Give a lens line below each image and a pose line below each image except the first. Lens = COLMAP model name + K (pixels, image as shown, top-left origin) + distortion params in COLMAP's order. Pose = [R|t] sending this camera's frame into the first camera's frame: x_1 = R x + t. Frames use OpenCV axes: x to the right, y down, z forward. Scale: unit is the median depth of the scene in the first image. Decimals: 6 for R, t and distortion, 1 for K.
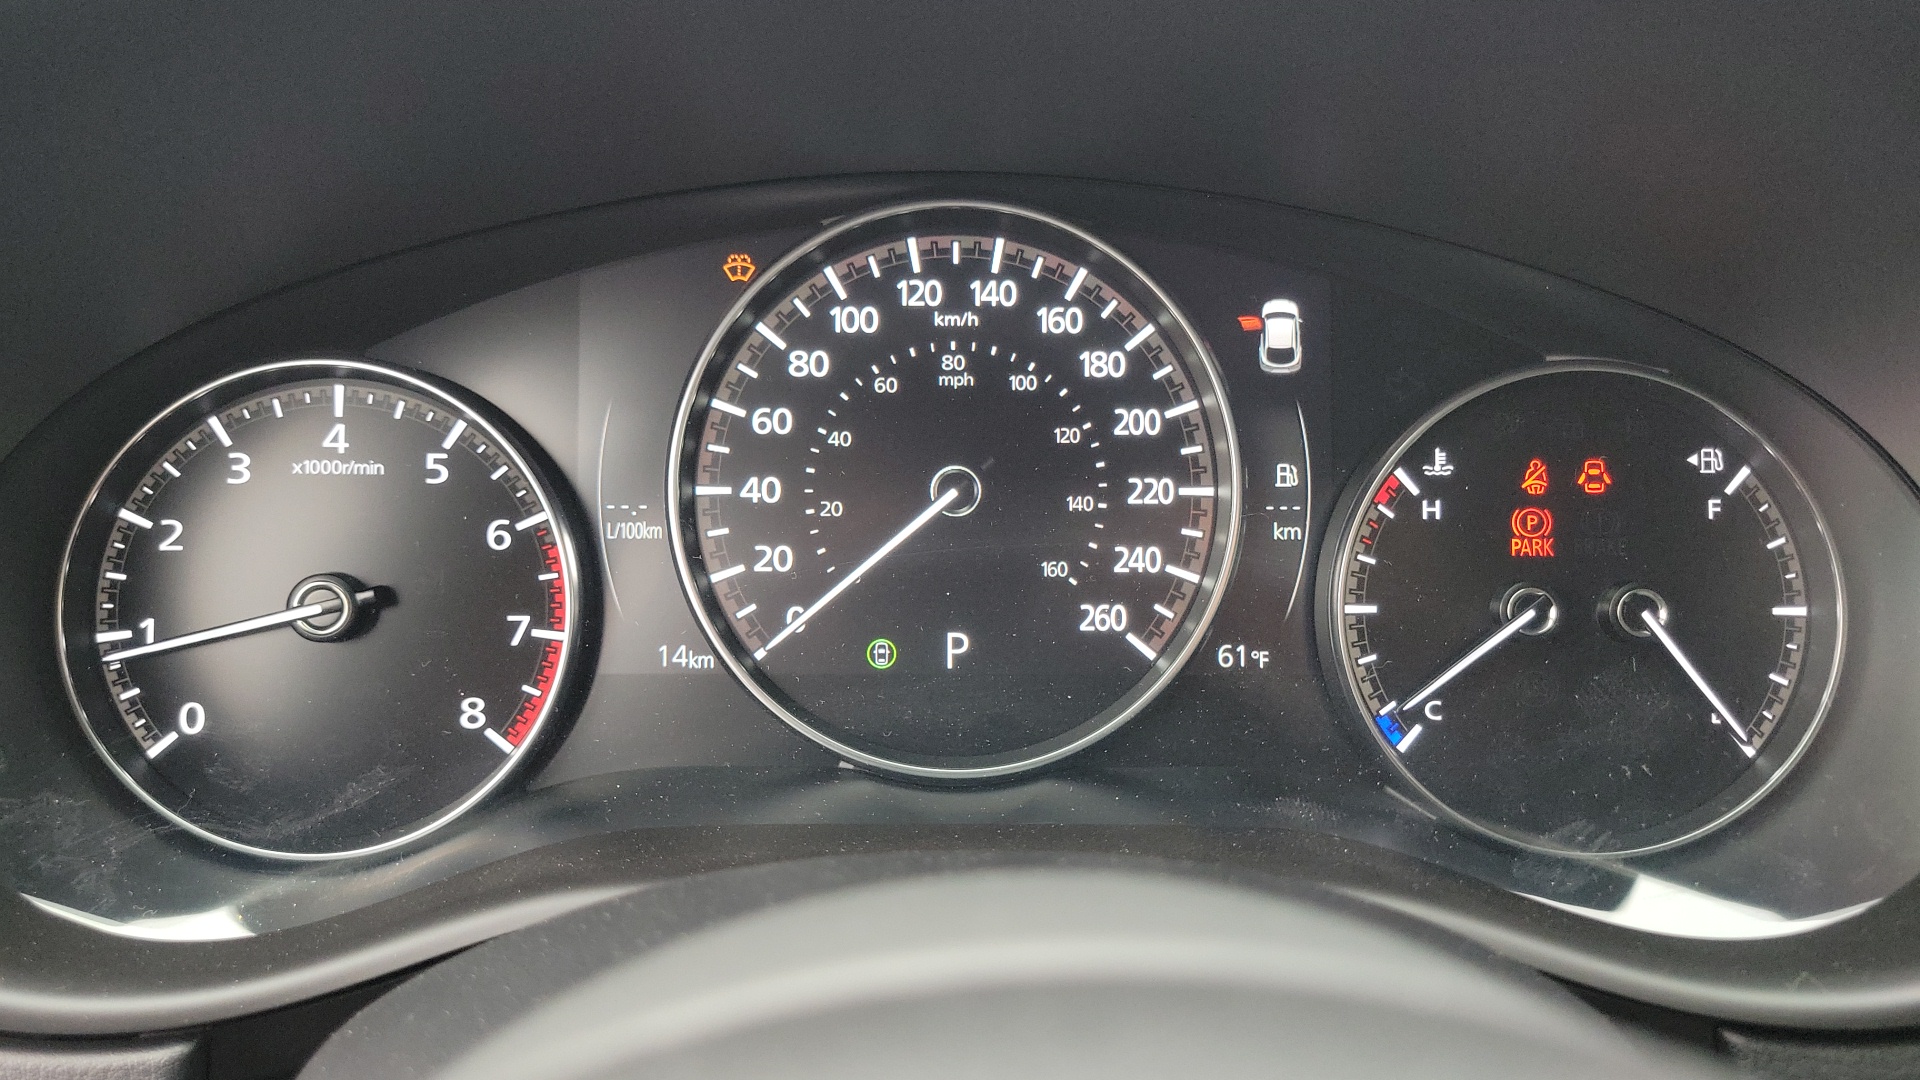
lens RADIAL K [[1471.1, 0, 927.5], [0, 1471.1, 533.2], [0, 0, 1]] dist [0.041000, -0.031729]
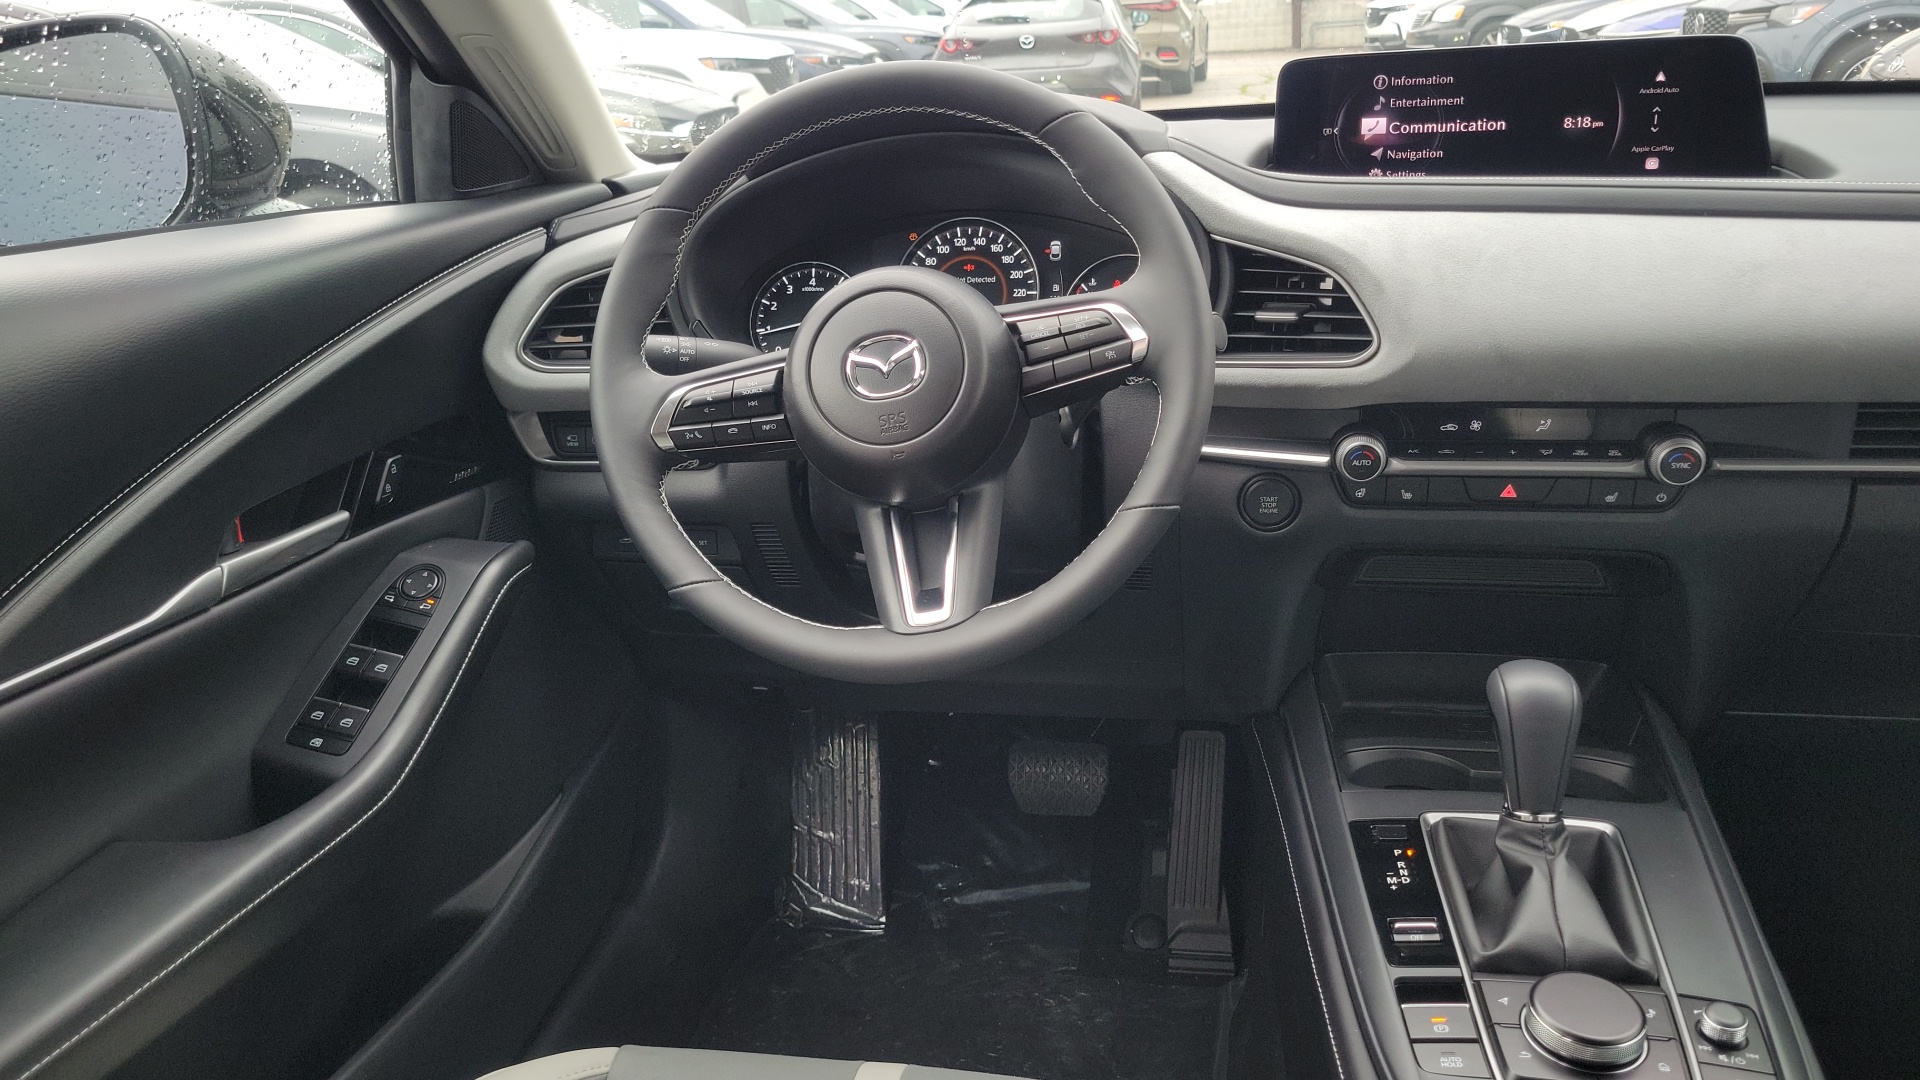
lens RADIAL K [[1471.1, 0, 942.0], [0, 1471.1, 541.3], [0, 0, 1]] dist [0.041000, -0.031729]
pose [[0.977371, 0.009171, -0.211332, 0.761529], [-0.016969, 0.999239, -0.035117, 0.742608], [0.210849, 0.037909, 0.976783, -2.690358]]
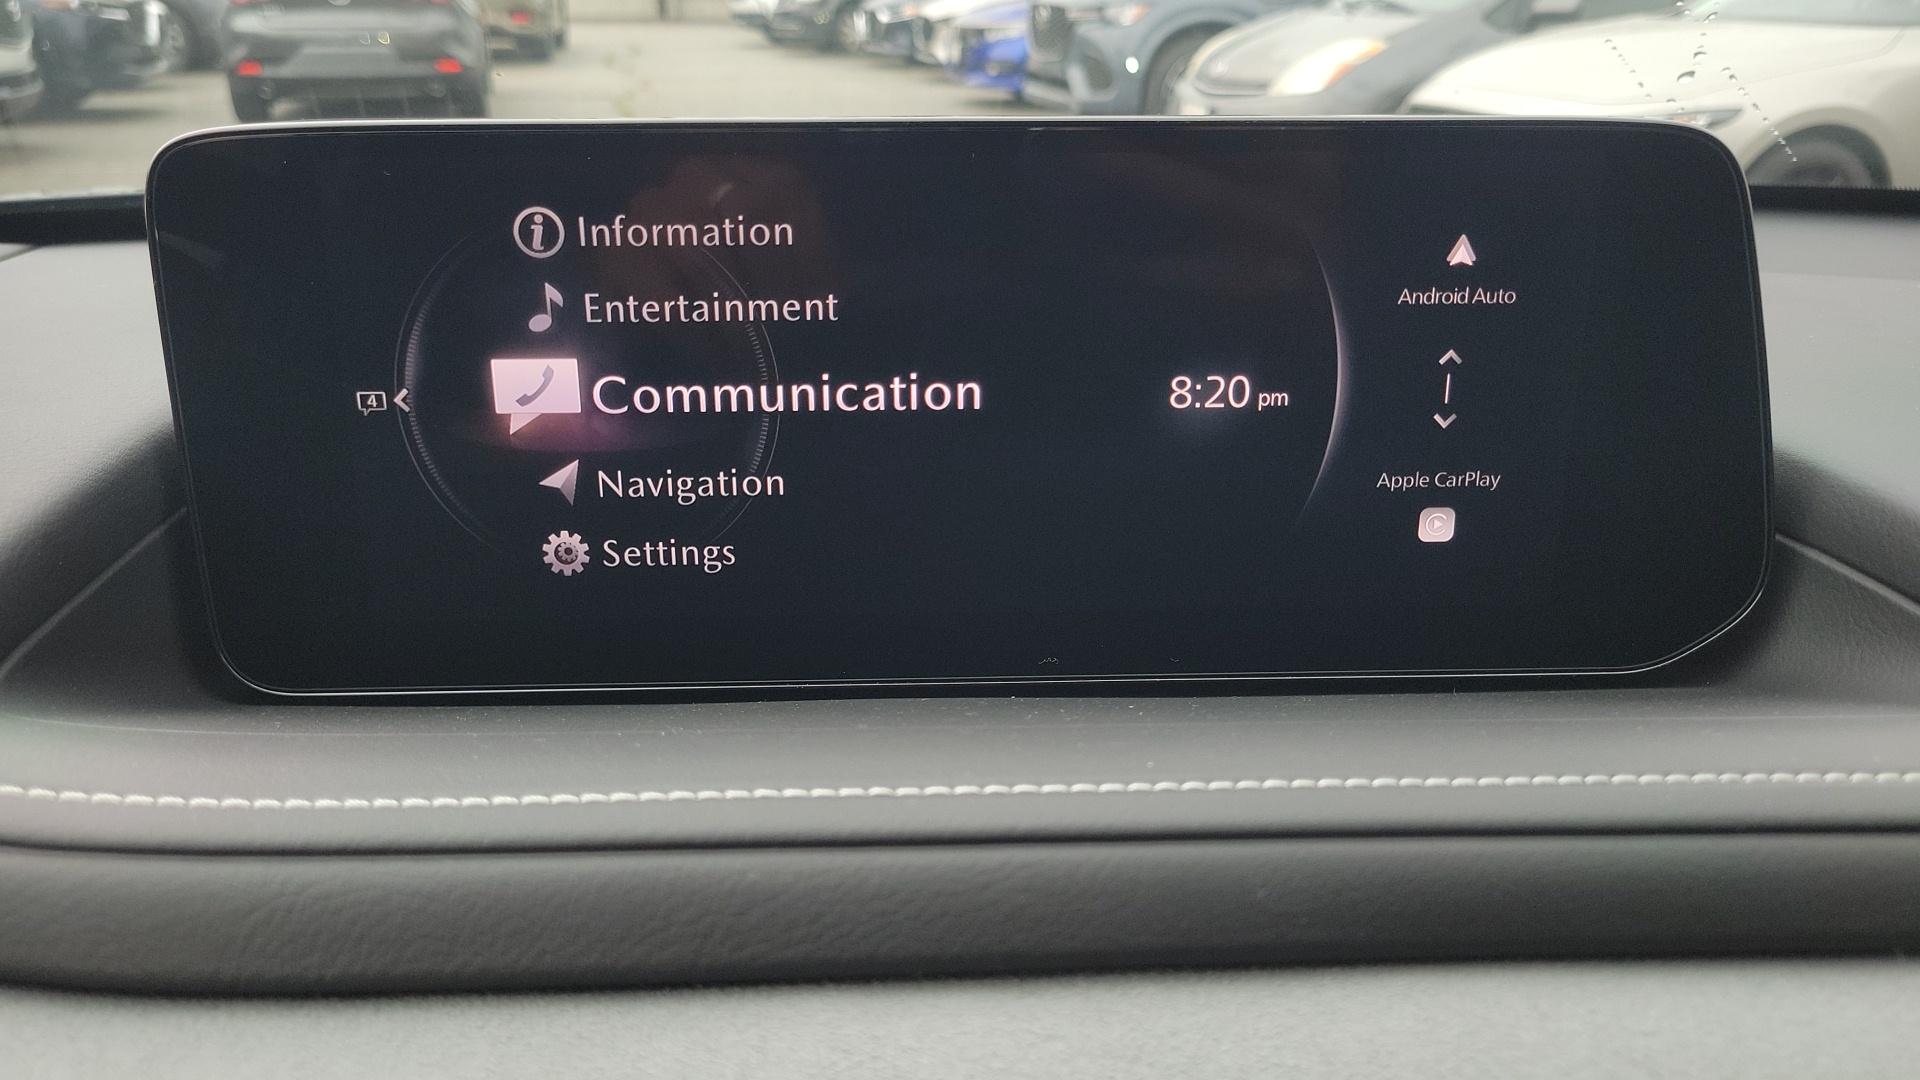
lens RADIAL K [[1471.1, 0, 961.9], [0, 1471.1, 534.0], [0, 0, 1]] dist [0.041000, -0.031729]
pose [[0.979161, -0.078417, 0.187335, 1.102988], [0.081260, 0.996665, -0.007533, -0.277660], [-0.186119, 0.022599, 0.982267, -0.023276]]
